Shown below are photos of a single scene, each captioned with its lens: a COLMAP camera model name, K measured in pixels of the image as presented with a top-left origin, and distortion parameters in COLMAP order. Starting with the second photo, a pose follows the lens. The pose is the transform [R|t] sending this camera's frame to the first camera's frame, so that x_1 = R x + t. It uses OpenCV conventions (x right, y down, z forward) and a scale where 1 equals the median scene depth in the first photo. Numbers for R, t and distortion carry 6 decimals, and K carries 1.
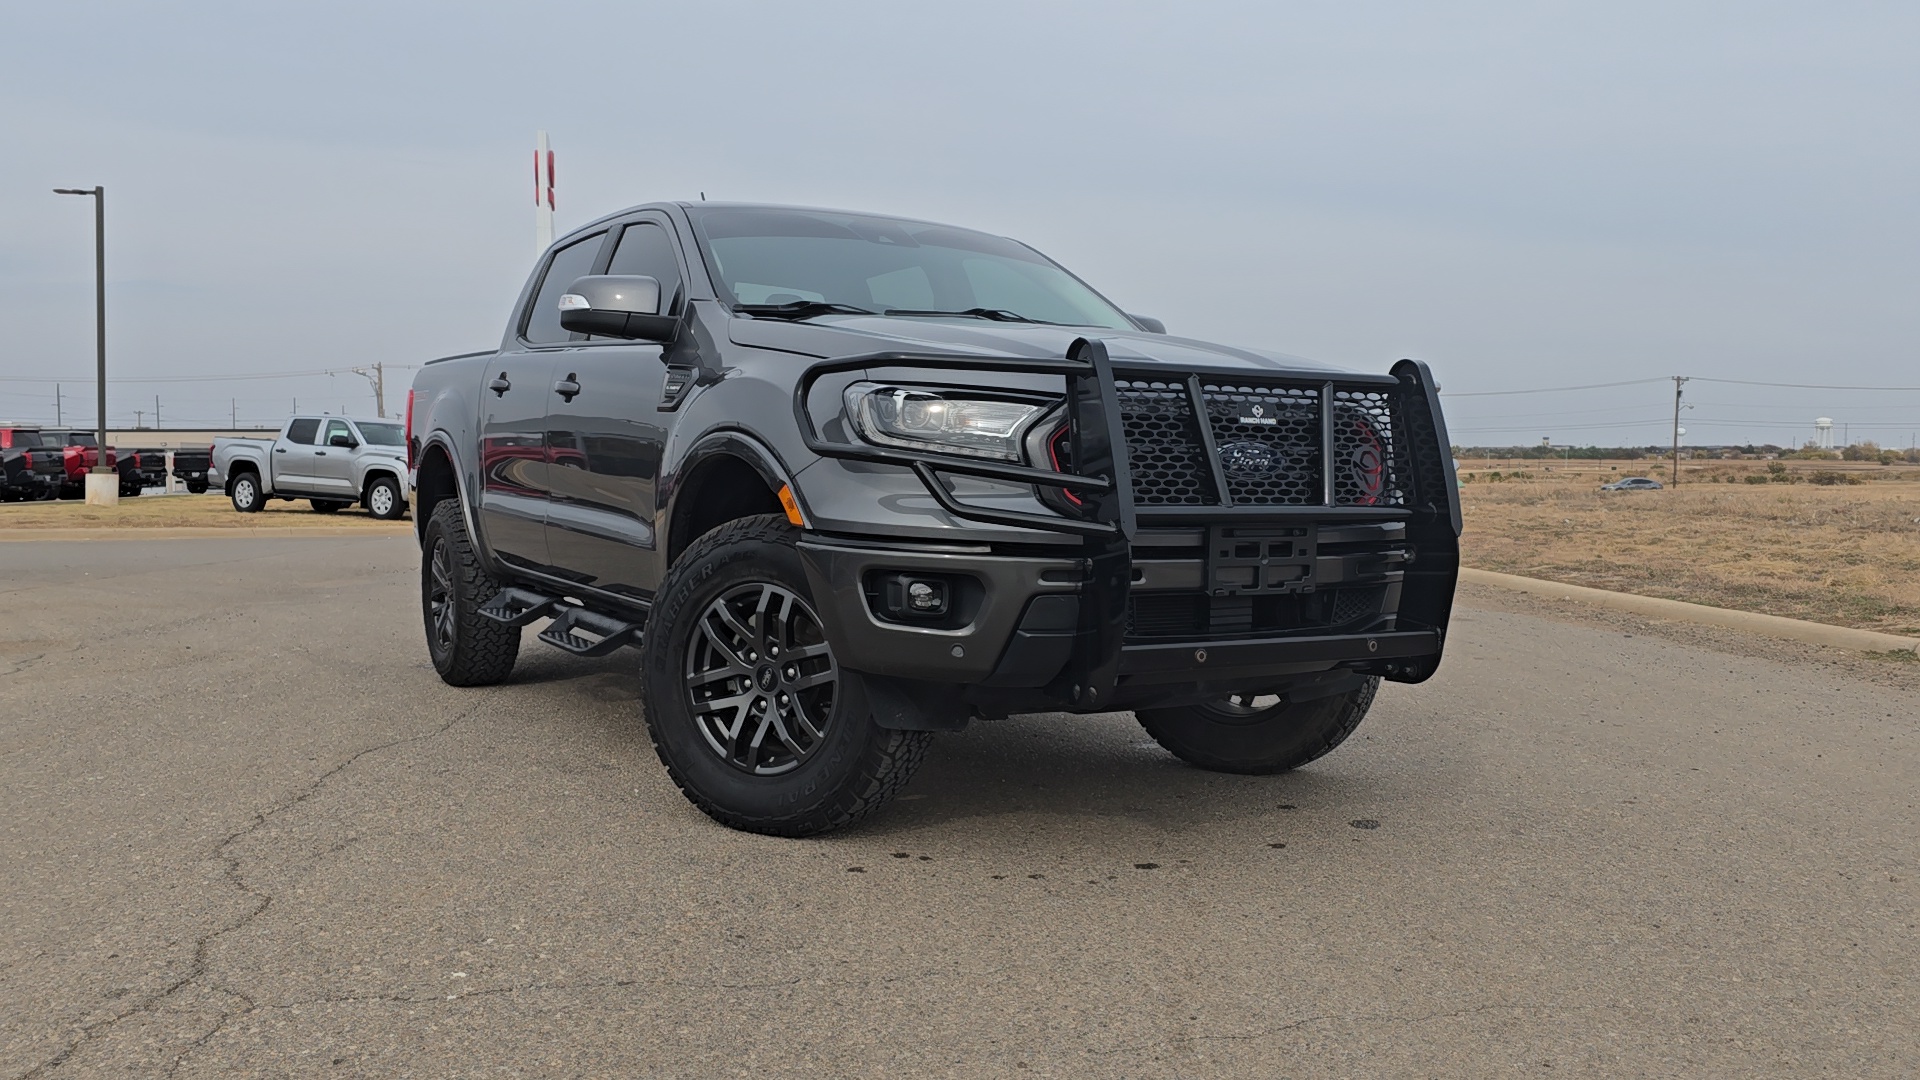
lens RADIAL K [[1570.2, 0, 960.0], [0, 1570.2, 540.0], [0, 0, 1]] dist [0.001487, -0.000377]
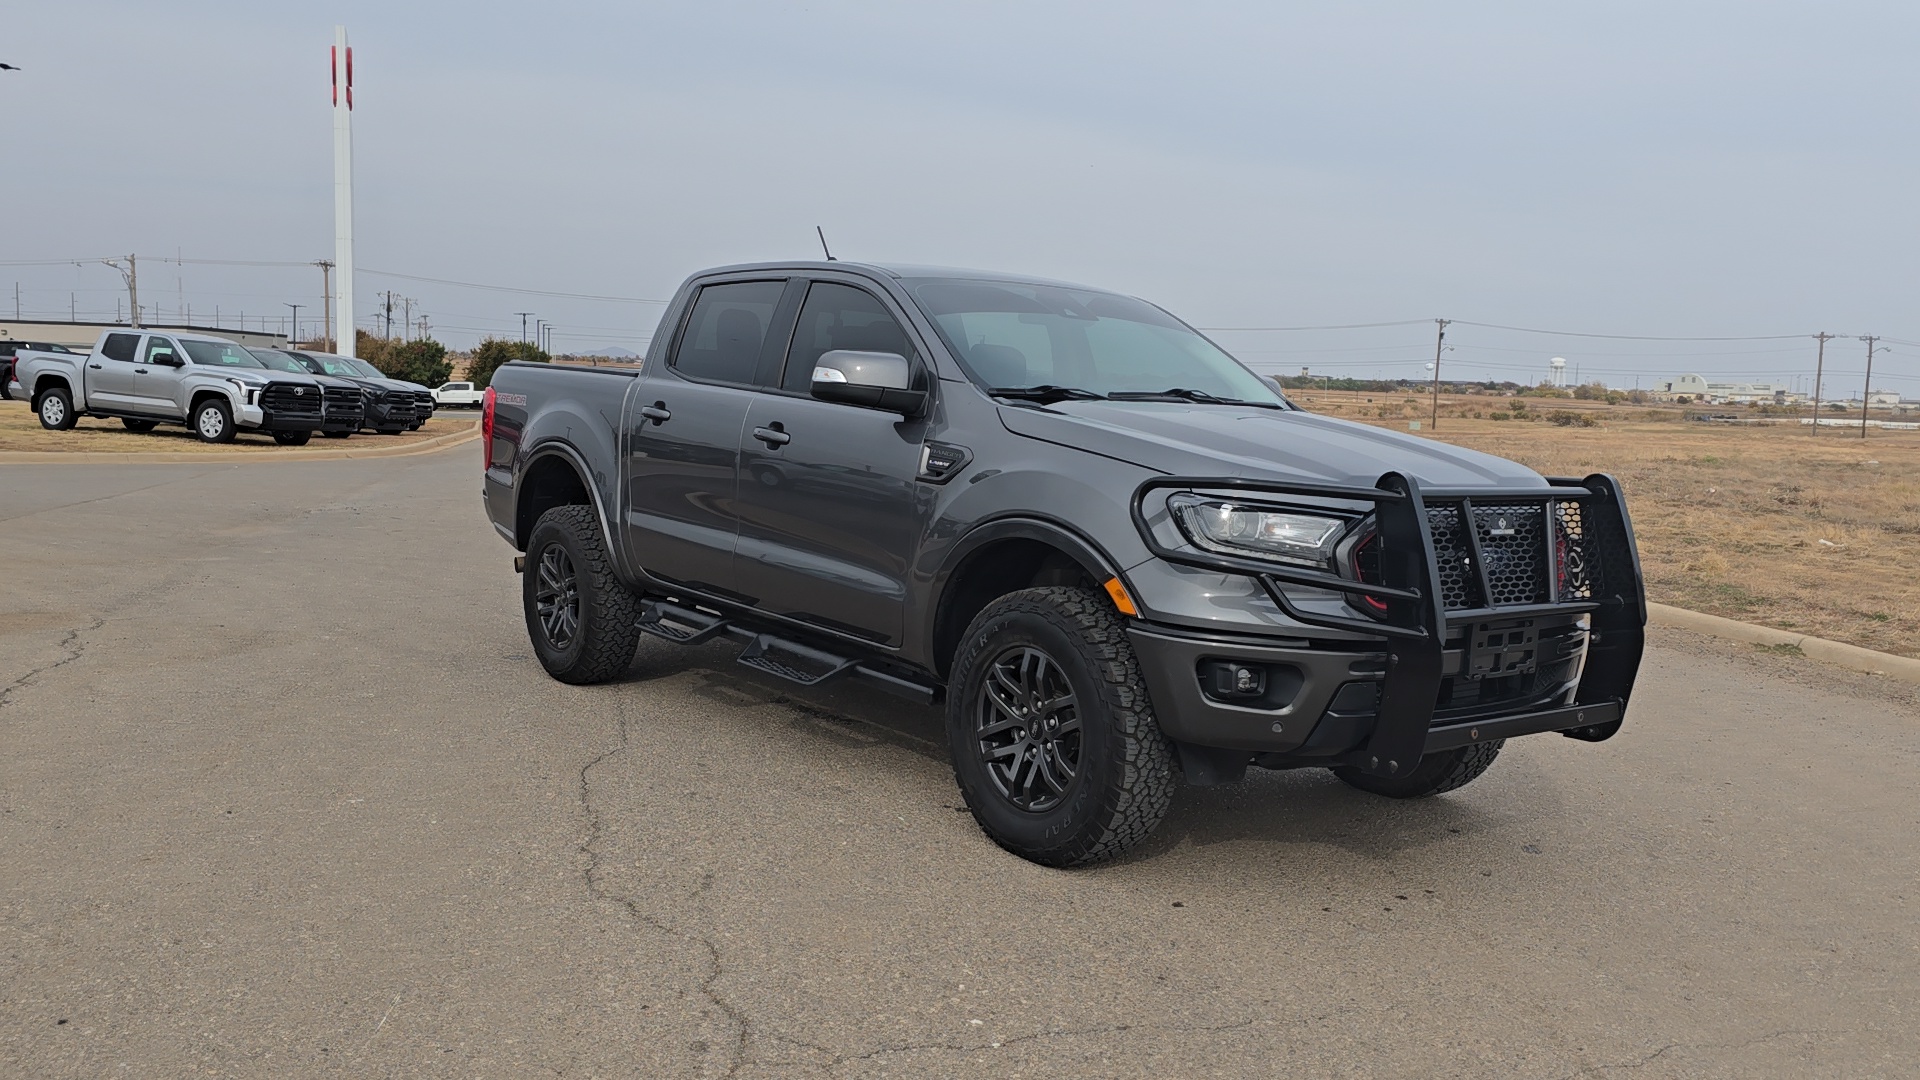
lens RADIAL K [[1559.5, 0, 943.5], [0, 1559.5, 539.8], [0, 0, 1]] dist [-0.001912, 0.060363]
pose [[0.991735, 0.017800, 0.127060, -0.374002], [-0.024390, 0.998426, 0.050498, -0.115699], [-0.125961, -0.053179, 0.990609, -0.125623]]
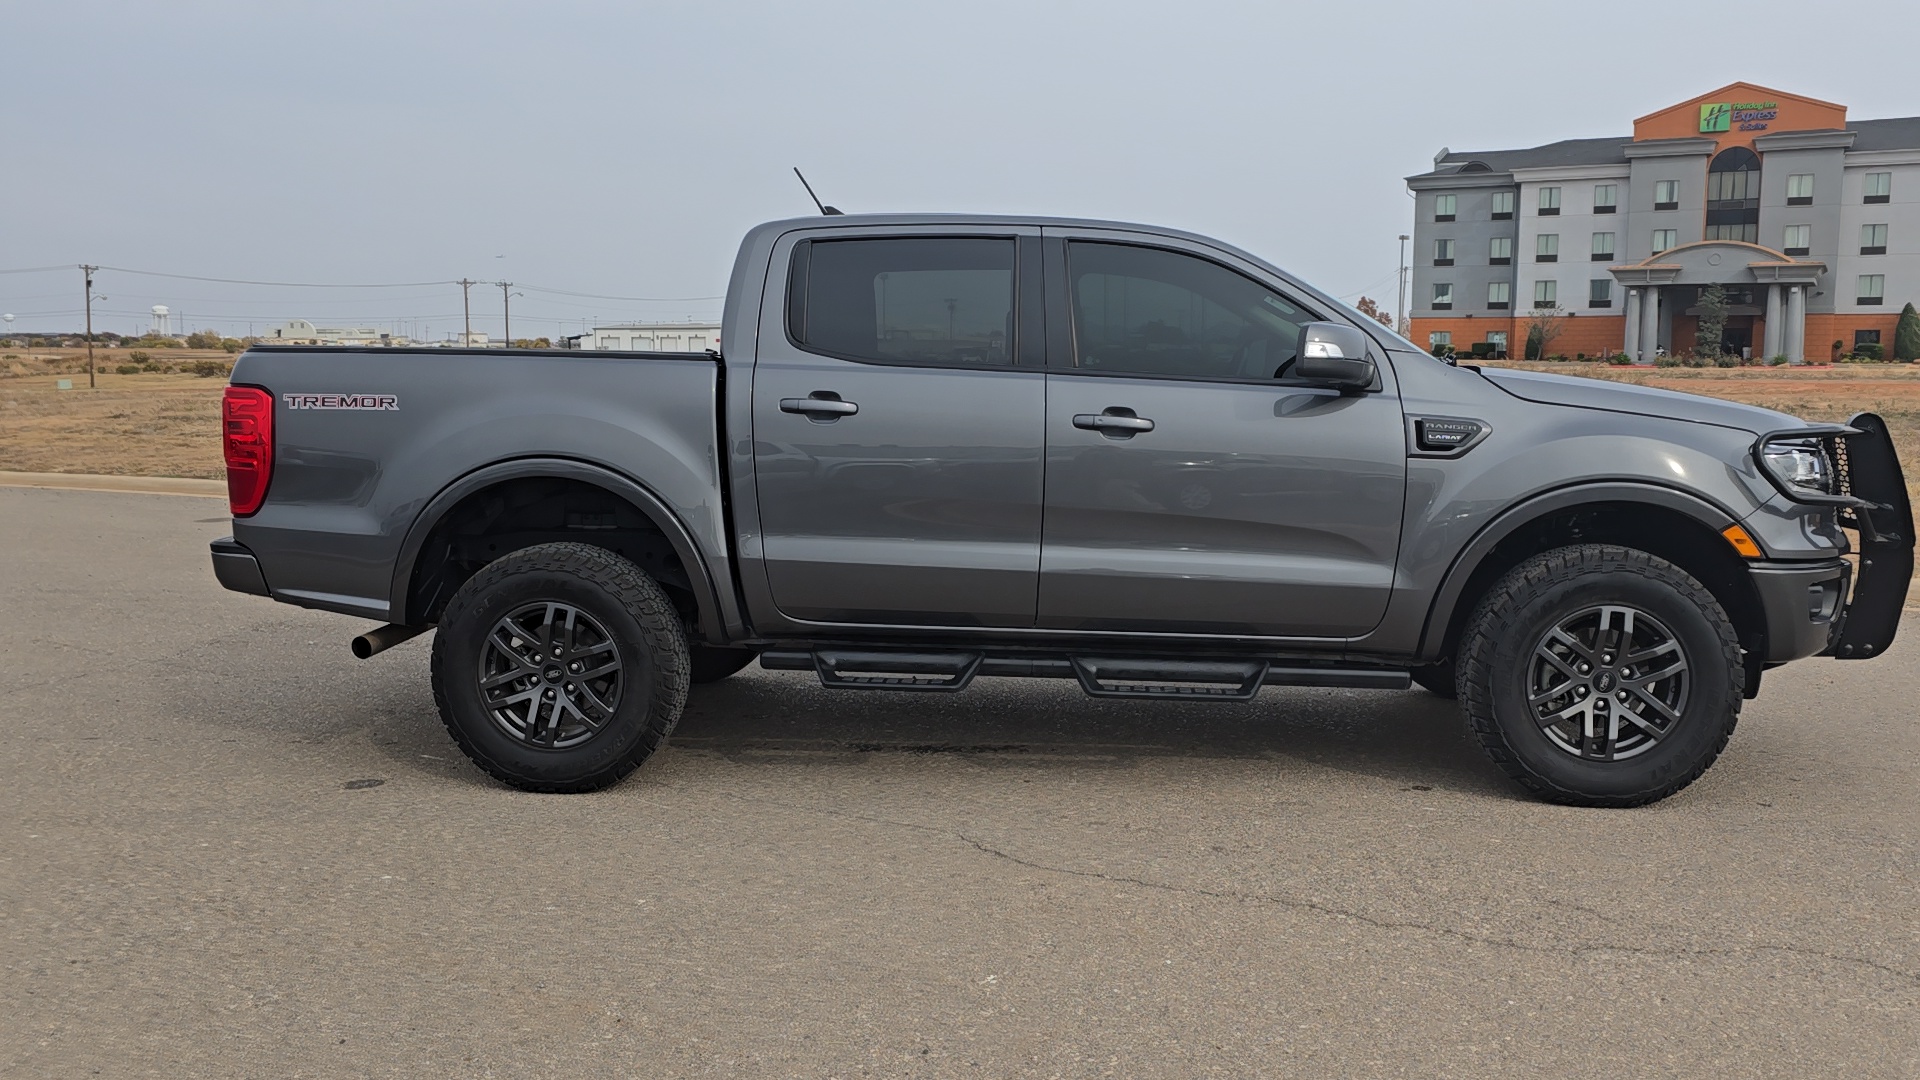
lens RADIAL K [[1570.2, 0, 960.0], [0, 1570.2, 540.0], [0, 0, 1]] dist [0.001487, -0.000377]
pose [[0.586868, -0.099514, 0.803544, -1.472003], [0.043951, 0.994871, 0.091108, -0.164025], [-0.808489, -0.018152, 0.588232, 0.736521]]
